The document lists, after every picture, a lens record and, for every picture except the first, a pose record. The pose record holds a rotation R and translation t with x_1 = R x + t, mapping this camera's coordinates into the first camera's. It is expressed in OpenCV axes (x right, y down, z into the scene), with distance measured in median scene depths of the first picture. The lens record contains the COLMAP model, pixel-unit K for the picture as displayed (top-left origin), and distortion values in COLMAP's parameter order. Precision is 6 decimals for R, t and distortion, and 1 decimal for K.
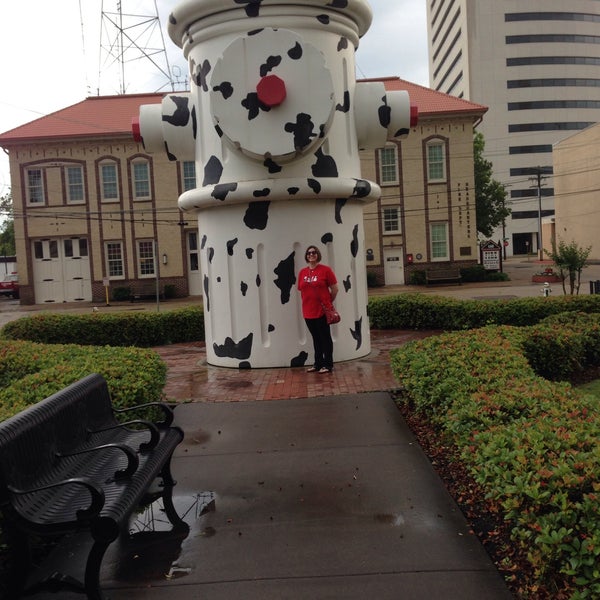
lens RADIAL K [[611.0, 0, 267.8], [0, 611.0, 308.0], [0, 0, 1]] dist [0.088237, 0.001338]
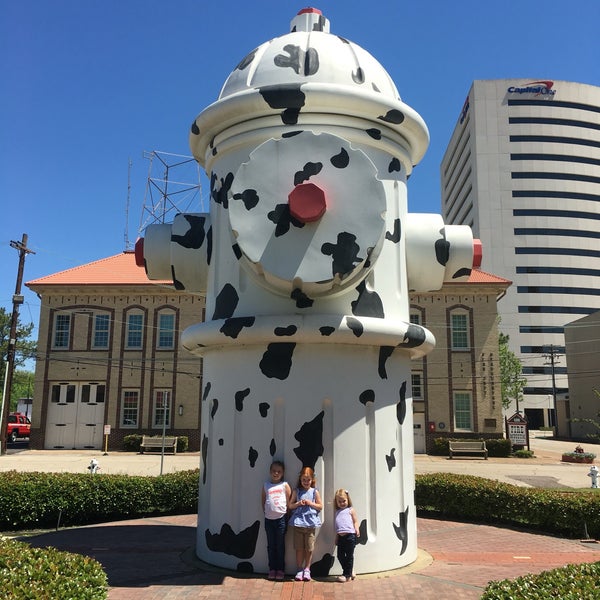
lens RADIAL K [[603.1, 0, 300.0], [0, 603.1, 300.0], [0, 0, 1]] dist [0.026927, 0.015347]
pose [[0.997625, 0.067991, 0.011019, -0.002746], [-0.062533, 0.961129, -0.268925, -0.021406], [-0.028875, 0.267598, 0.963098, 0.237365]]
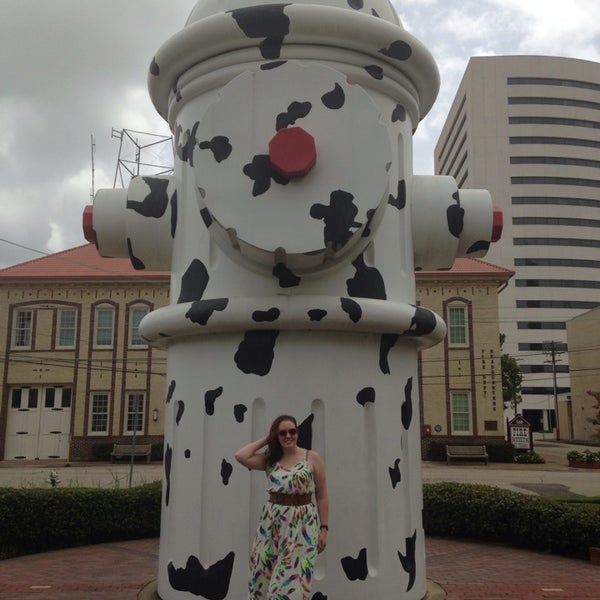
lens RADIAL K [[642.5, 0, 309.4], [0, 642.5, 287.0], [0, 0, 1]] dist [0.075359, -0.022702]
pose [[0.996676, 0.066164, 0.047540, 0.000646], [-0.050090, 0.957828, -0.282943, -0.030210], [-0.064256, 0.279622, 0.957958, 0.329758]]
